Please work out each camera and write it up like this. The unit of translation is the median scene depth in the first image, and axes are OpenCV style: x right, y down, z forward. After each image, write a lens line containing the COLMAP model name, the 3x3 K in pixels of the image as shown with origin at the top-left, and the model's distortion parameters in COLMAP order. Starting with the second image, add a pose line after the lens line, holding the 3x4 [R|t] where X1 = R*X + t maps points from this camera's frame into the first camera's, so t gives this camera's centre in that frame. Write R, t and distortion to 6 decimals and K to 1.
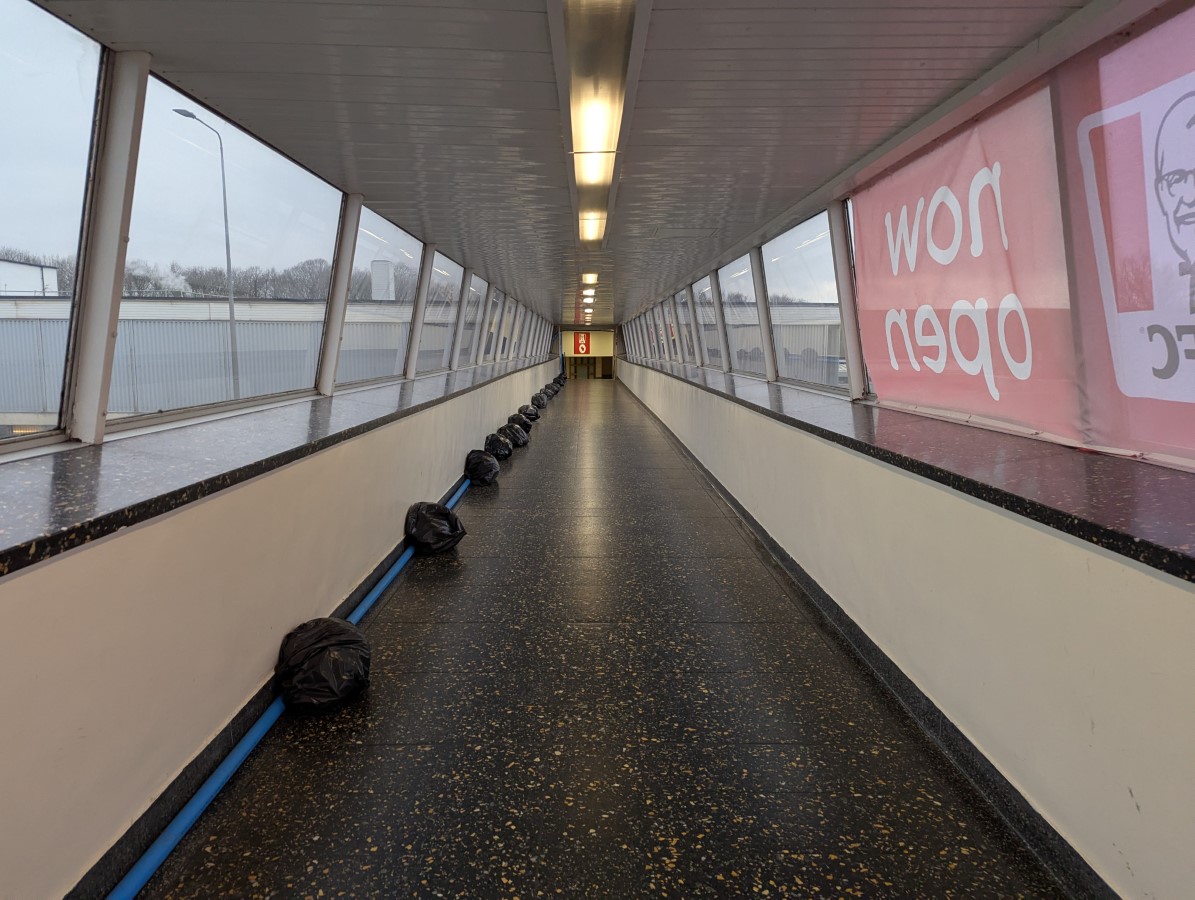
lens RADIAL K [[828.2, 0, 601.1], [0, 828.2, 443.0], [0, 0, 1]] dist [0.064415, -0.060437]
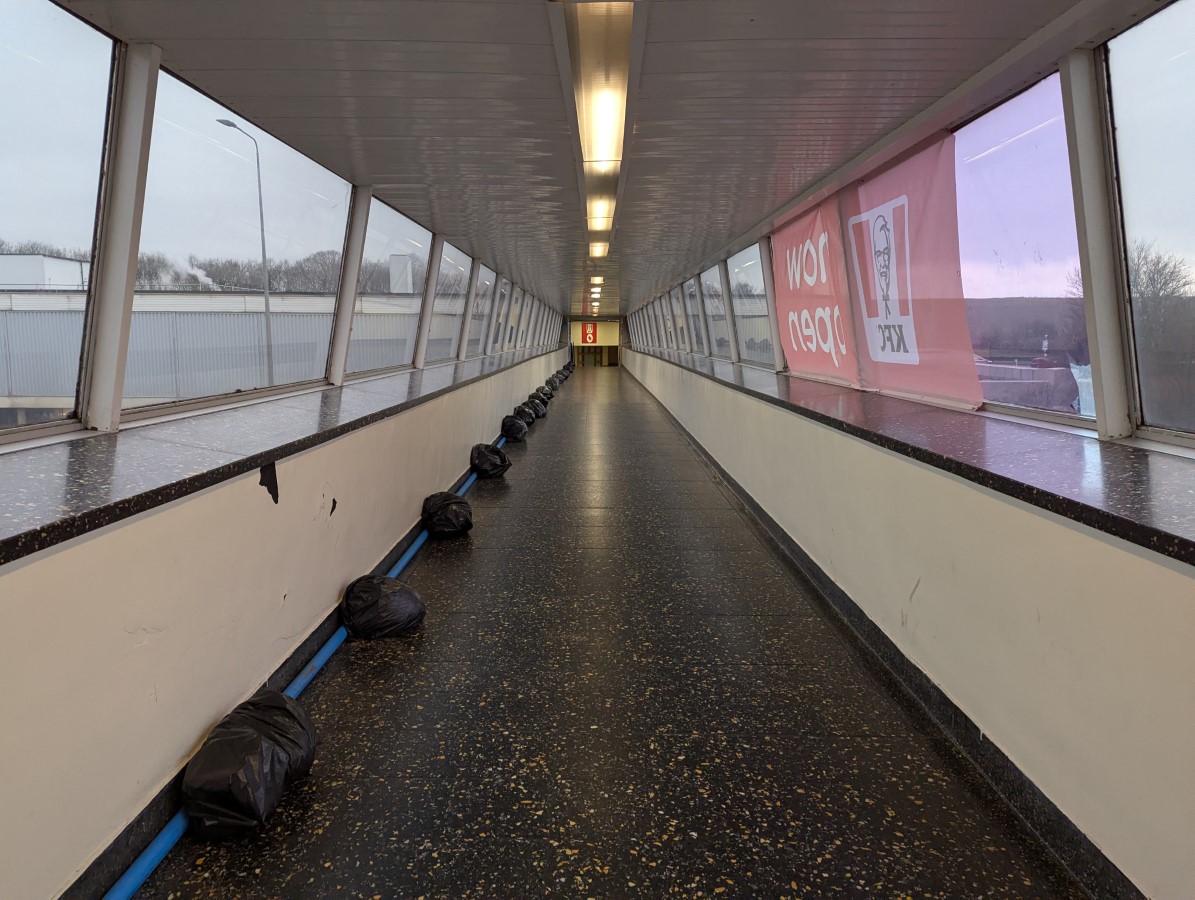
lens RADIAL K [[852.2, 0, 596.0], [0, 852.2, 445.4], [0, 0, 1]] dist [0.027509, 0.000486]
pose [[0.999897, 0.001592, -0.014270, 0.001280], [-0.001432, 0.999936, 0.011197, 0.012148], [0.014287, -0.011176, 0.999835, -0.101176]]
